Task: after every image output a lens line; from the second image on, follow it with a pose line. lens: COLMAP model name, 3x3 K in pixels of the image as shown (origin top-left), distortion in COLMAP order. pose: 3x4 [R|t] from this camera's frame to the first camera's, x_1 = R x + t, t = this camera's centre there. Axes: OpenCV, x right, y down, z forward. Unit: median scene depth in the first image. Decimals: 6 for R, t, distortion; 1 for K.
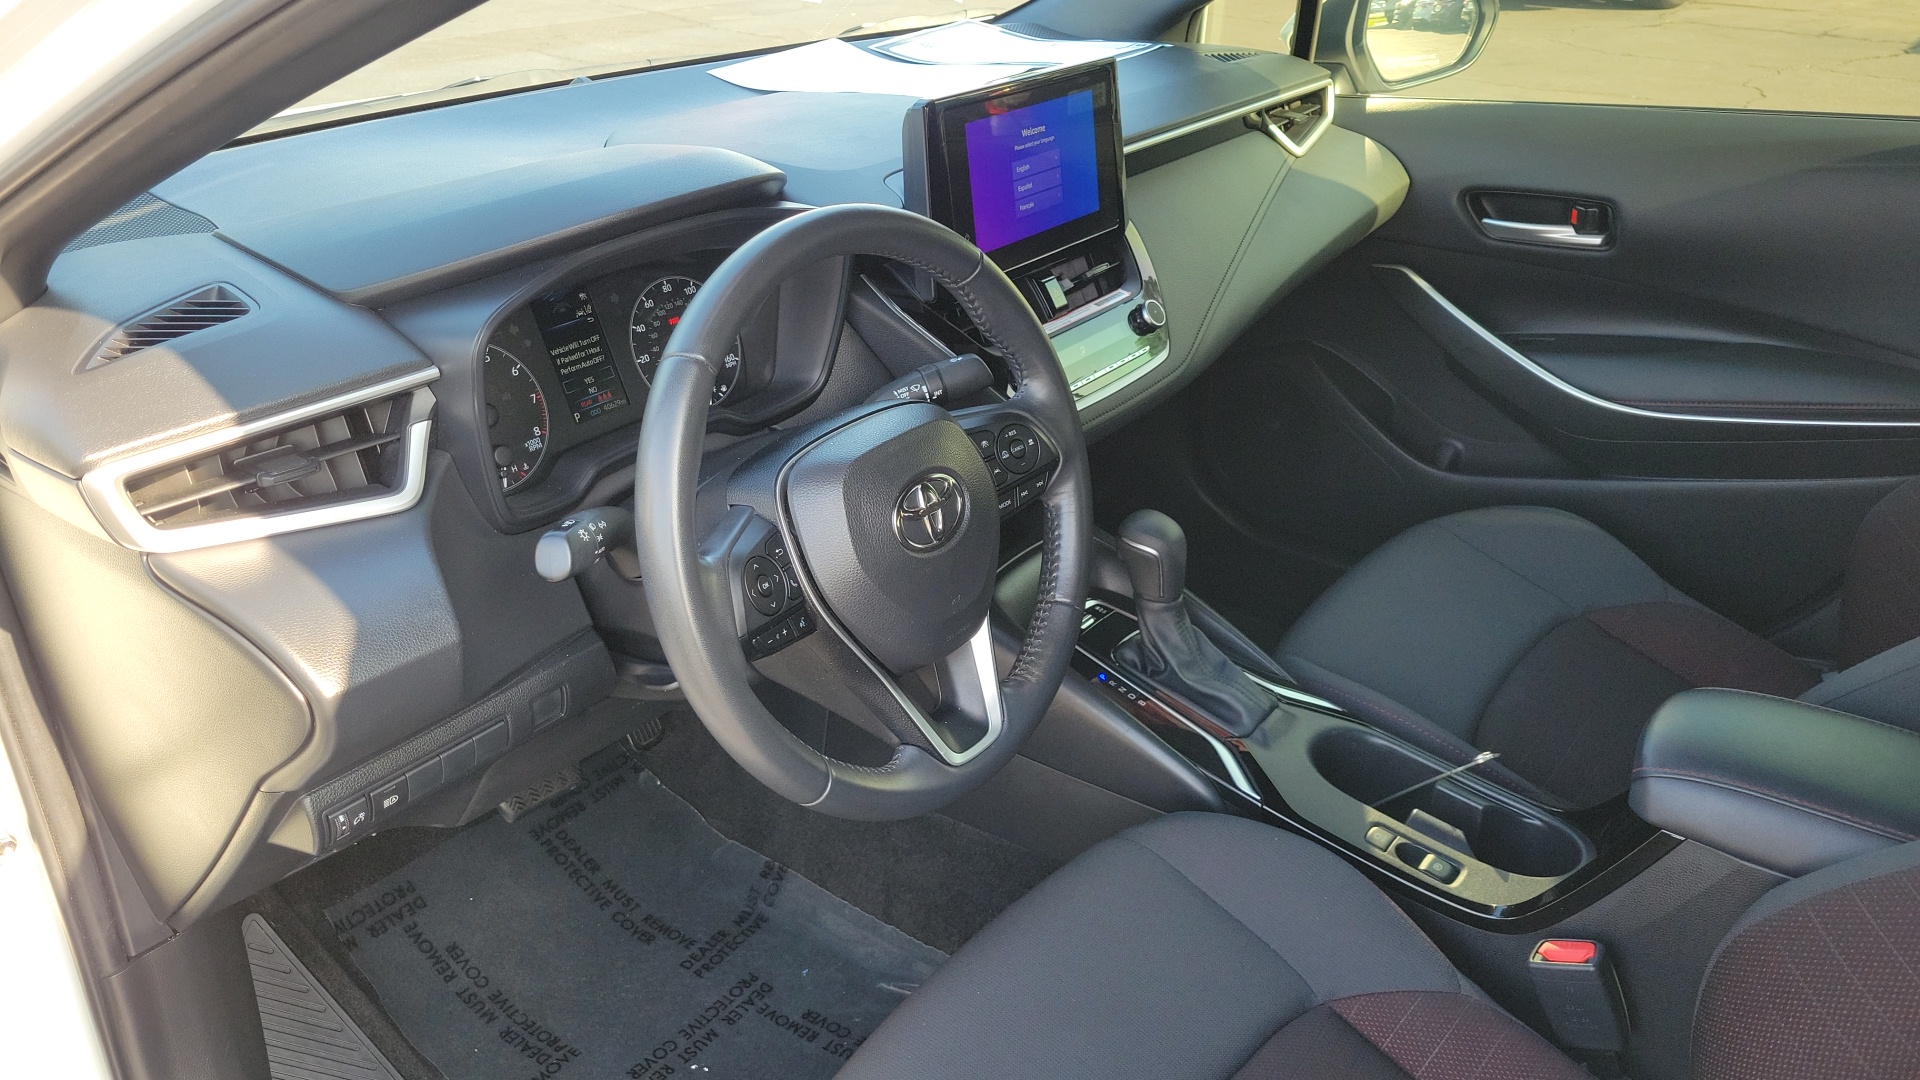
lens RADIAL K [[1467.3, 0, 951.2], [0, 1467.3, 540.9], [0, 0, 1]] dist [0.037707, -0.014345]
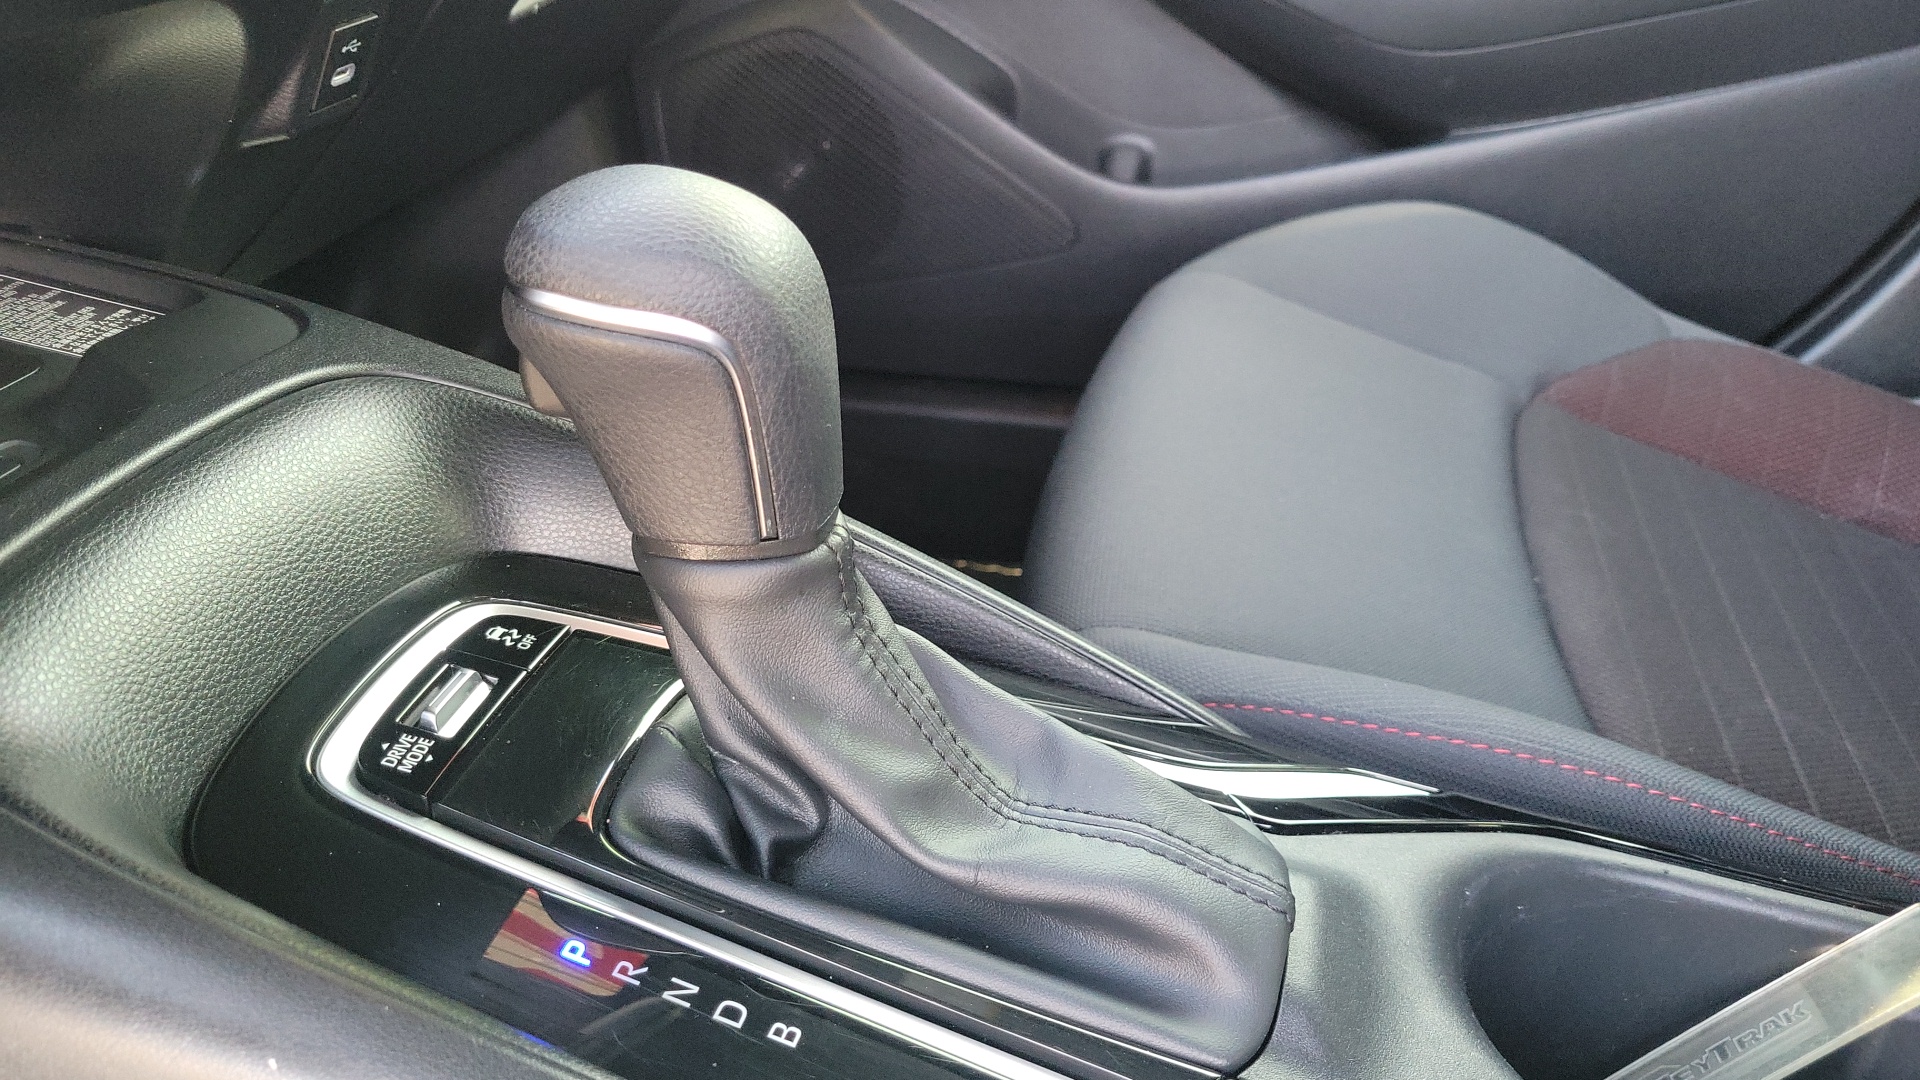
lens RADIAL K [[1467.3, 0, 967.8], [0, 1467.3, 532.9], [0, 0, 1]] dist [0.037707, -0.014345]
pose [[0.907276, -0.203316, 0.368122, 0.086202], [0.180224, 0.978884, 0.096462, 0.019981], [-0.379961, -0.021173, 0.924760, 0.759620]]
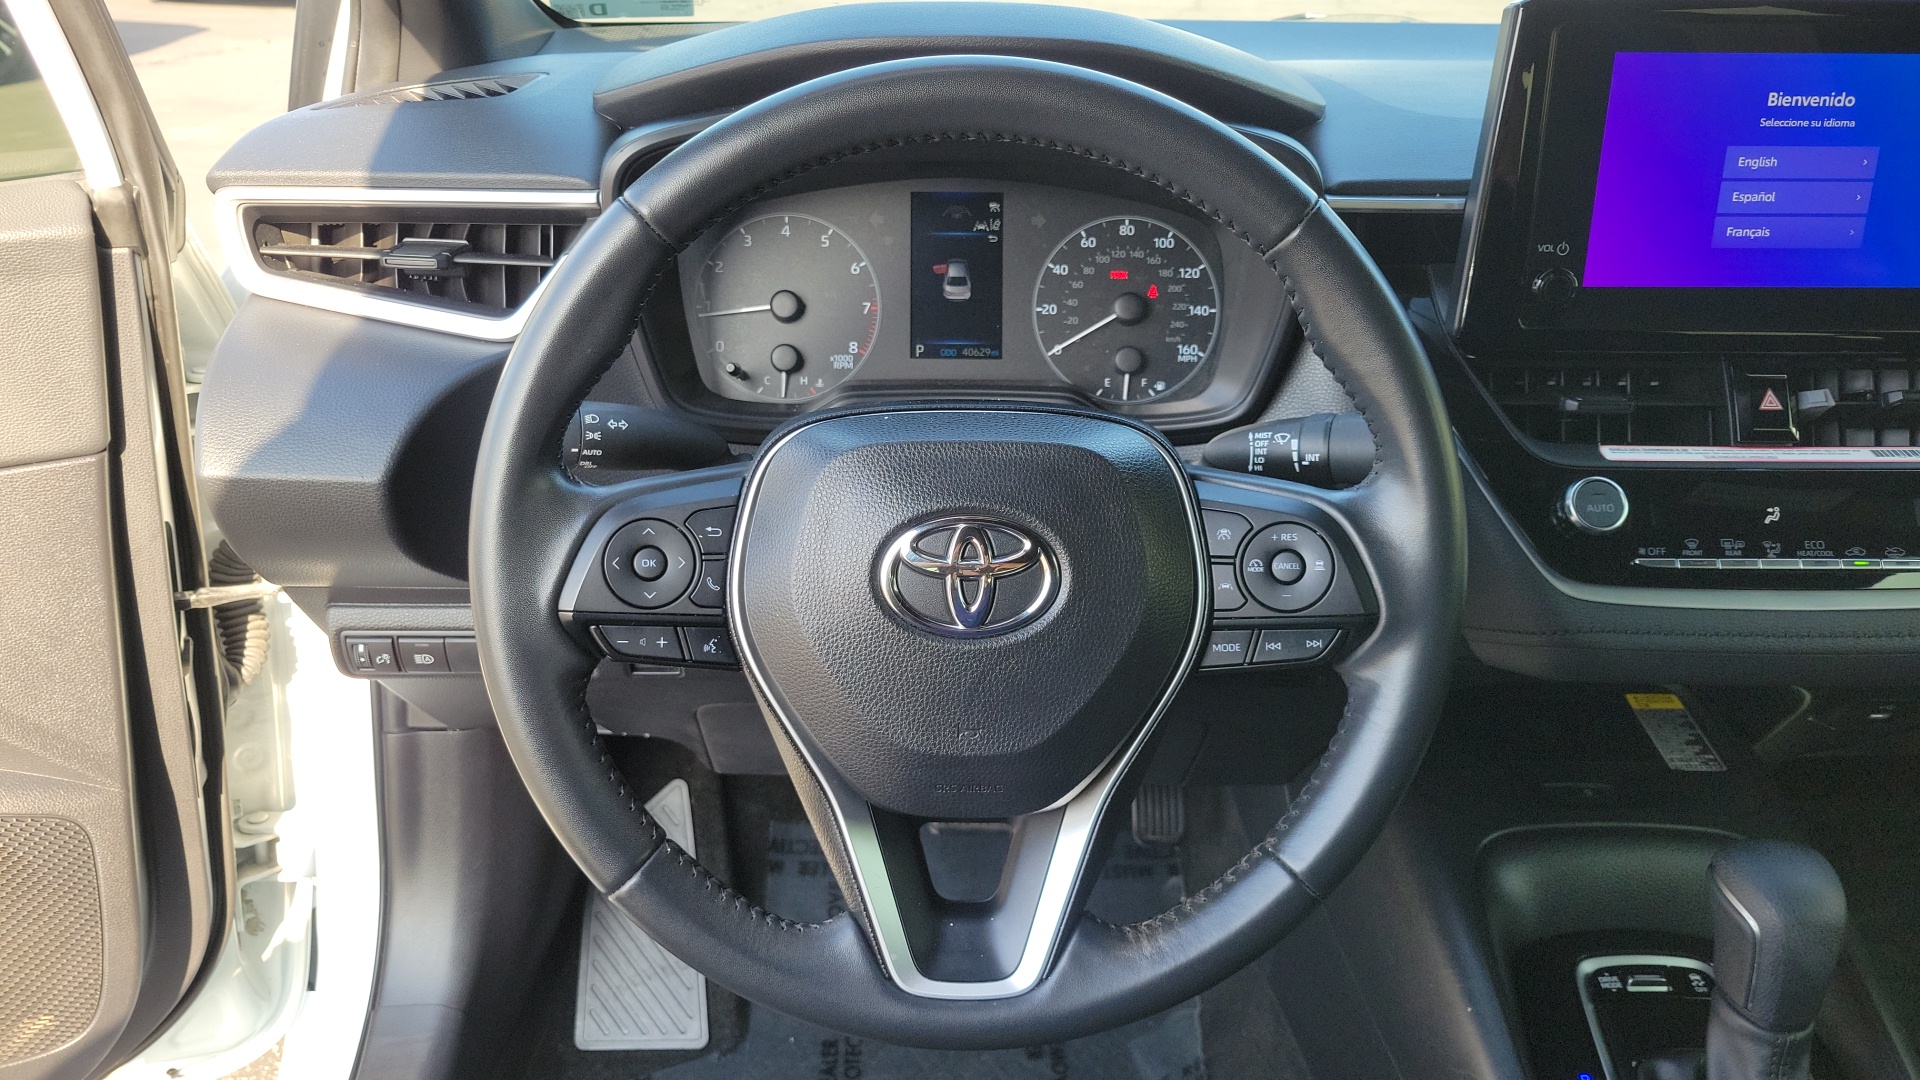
lens RADIAL K [[1467.3, 0, 958.8], [0, 1467.3, 541.4], [0, 0, 1]] dist [0.037707, -0.014345]
pose [[0.627387, 0.329007, -0.705790, 0.278168], [-0.367555, 0.924160, 0.104077, -0.064640], [0.686505, 0.194120, 0.700734, 0.400535]]
